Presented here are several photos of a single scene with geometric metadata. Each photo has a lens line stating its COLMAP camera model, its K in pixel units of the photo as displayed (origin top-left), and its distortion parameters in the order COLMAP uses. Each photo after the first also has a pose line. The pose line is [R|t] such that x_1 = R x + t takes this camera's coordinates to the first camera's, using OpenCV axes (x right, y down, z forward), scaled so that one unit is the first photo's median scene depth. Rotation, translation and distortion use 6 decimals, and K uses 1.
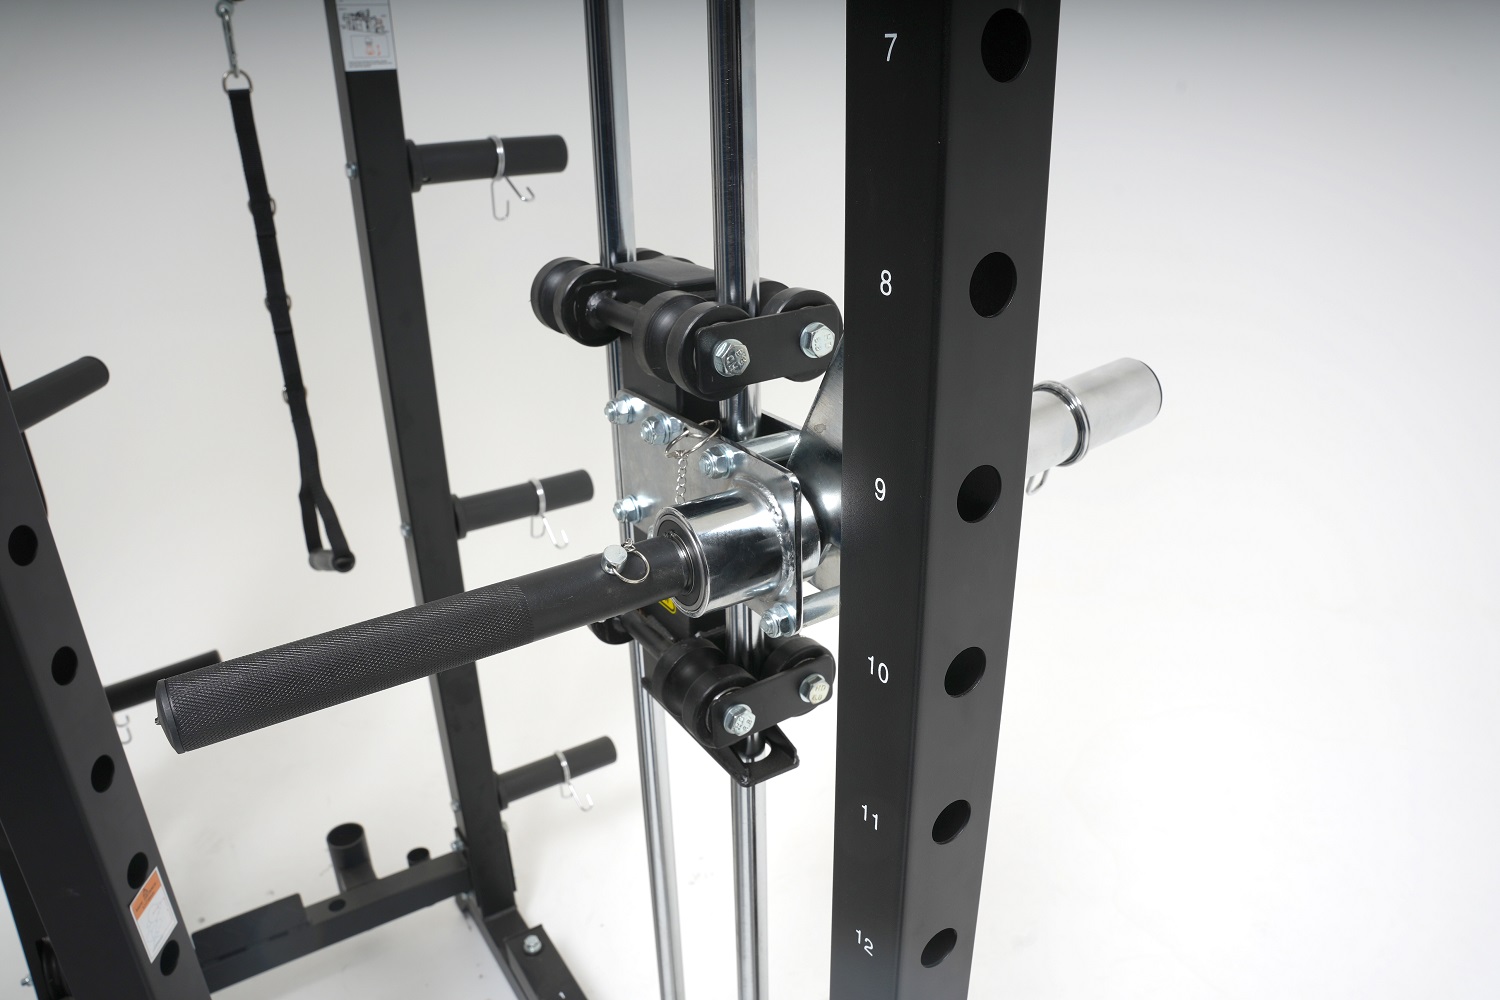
lens RADIAL K [[1024.8, 0, 750.0], [0, 1024.8, 500.0], [0, 0, 1]] dist [-0.172245, 0.122092]
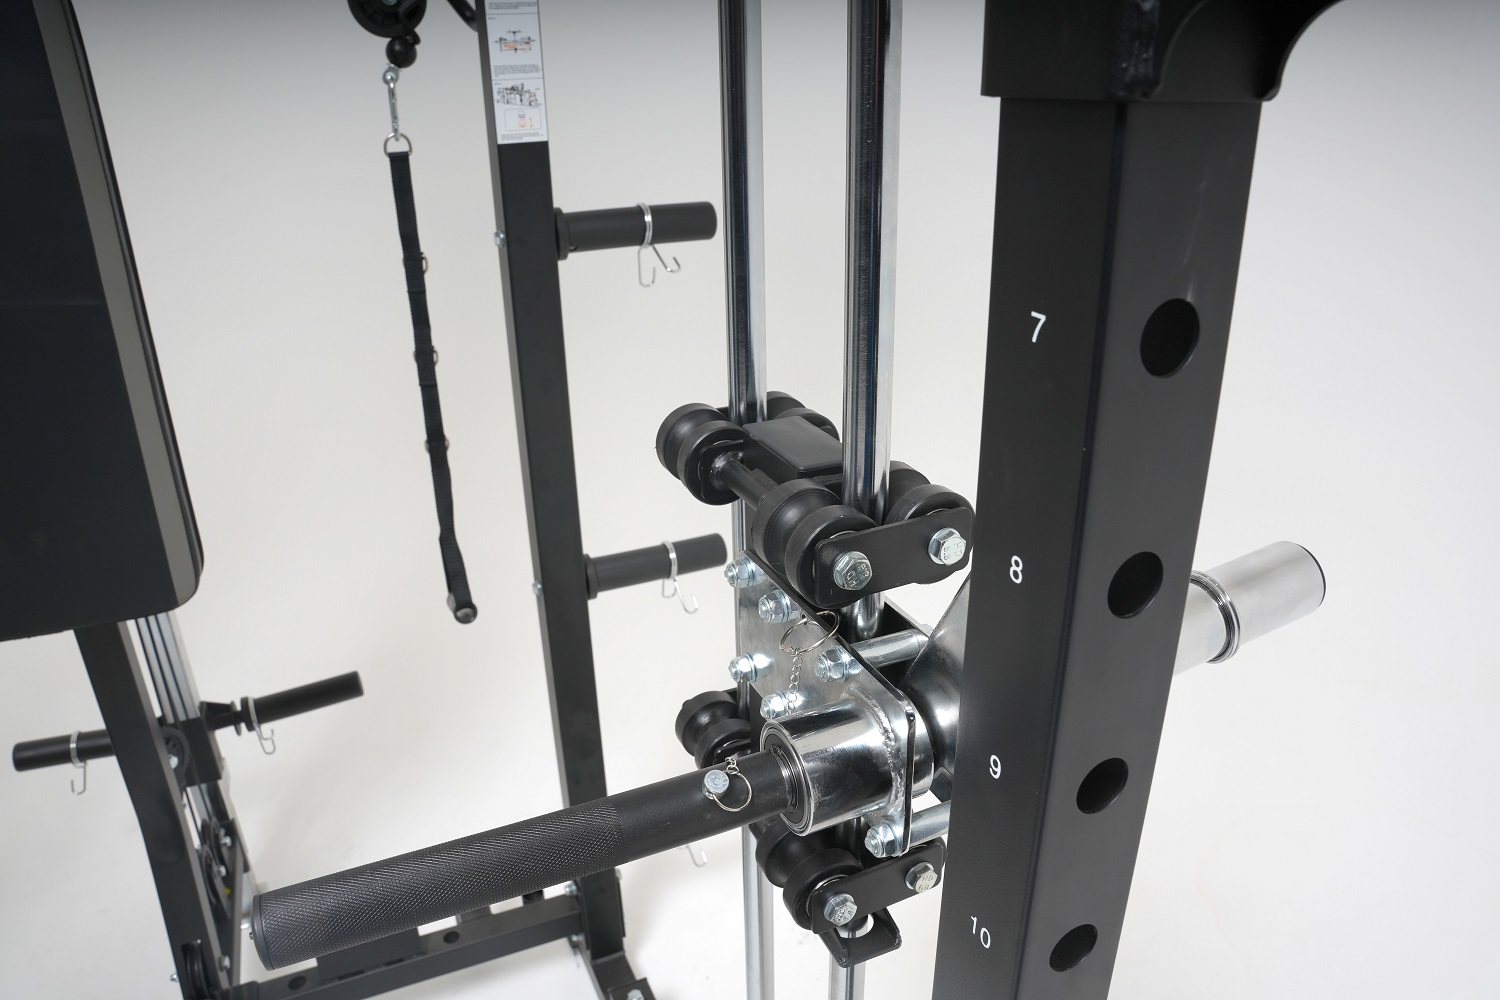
lens RADIAL K [[1020.8, 0, 757.1], [0, 1020.8, 495.9], [0, 0, 1]] dist [-0.173276, 0.121052]
pose [[0.989288, 0.059847, -0.133144, 0.012395], [-0.059612, 0.998205, 0.005757, -0.165795], [0.133249, 0.002242, 0.991080, 0.042804]]
